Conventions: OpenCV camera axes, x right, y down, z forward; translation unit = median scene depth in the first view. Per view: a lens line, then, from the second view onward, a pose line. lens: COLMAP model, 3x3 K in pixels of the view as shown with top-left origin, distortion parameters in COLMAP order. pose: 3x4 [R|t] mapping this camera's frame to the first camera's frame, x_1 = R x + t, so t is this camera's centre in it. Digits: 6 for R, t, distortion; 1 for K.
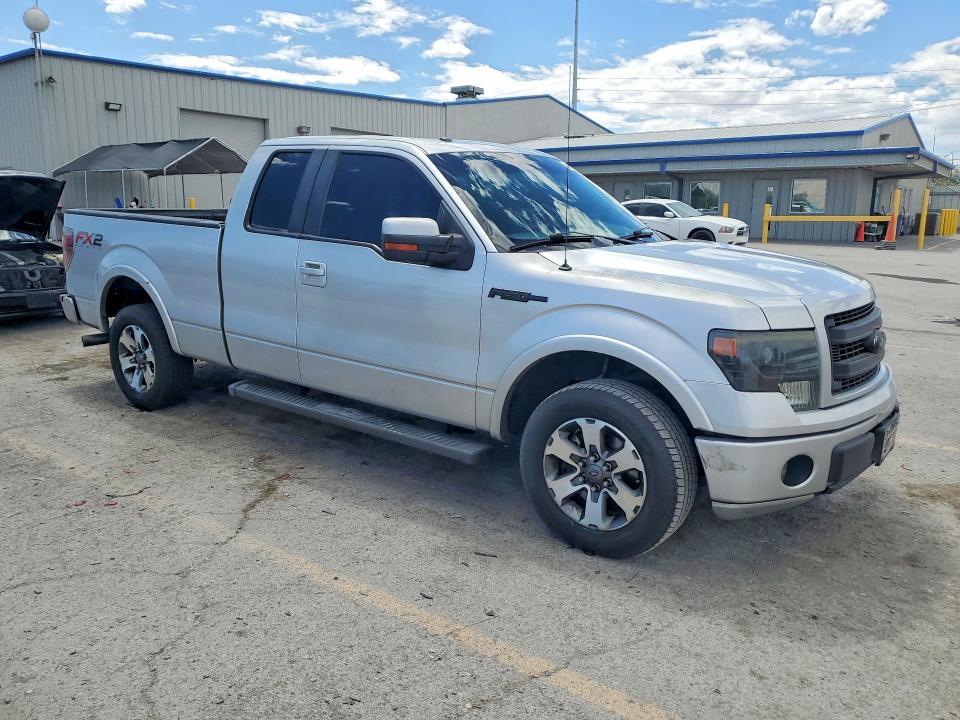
lens RADIAL K [[745.5, 0, 476.9], [0, 745.5, 353.9], [0, 0, 1]] dist [0.009614, -0.002137]
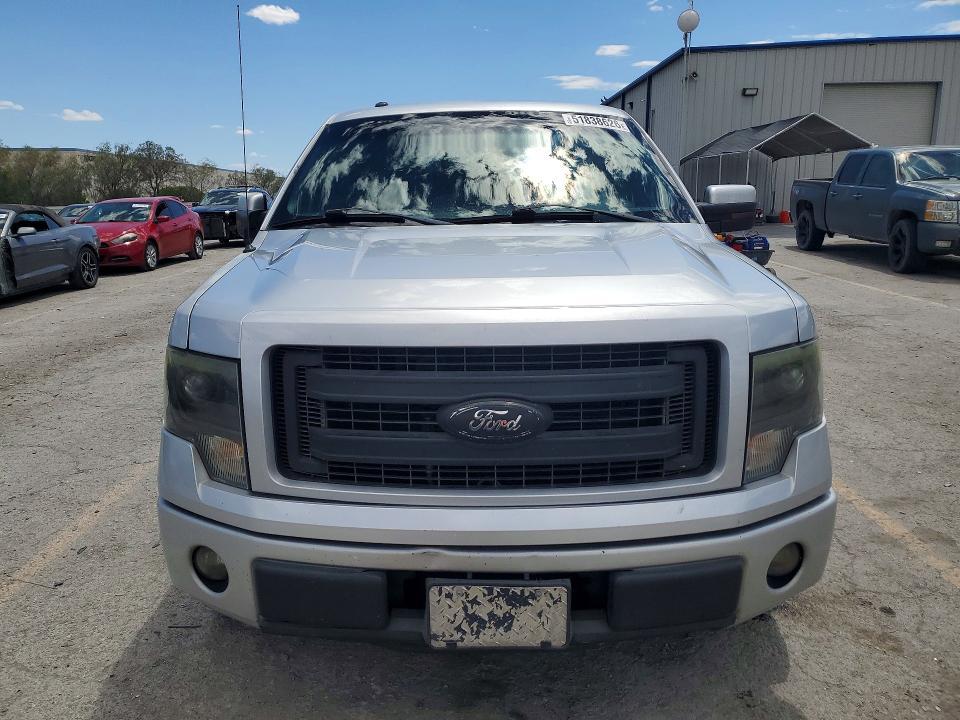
lens RADIAL K [[745.5, 0, 473.2], [0, 745.5, 352.3], [0, 0, 1]] dist [0.009614, -0.002137]
pose [[0.591612, 0.149546, -0.792232, 0.521388], [-0.135738, 0.987095, 0.084965, -0.059427], [0.794714, 0.057270, 0.604277, 0.381008]]
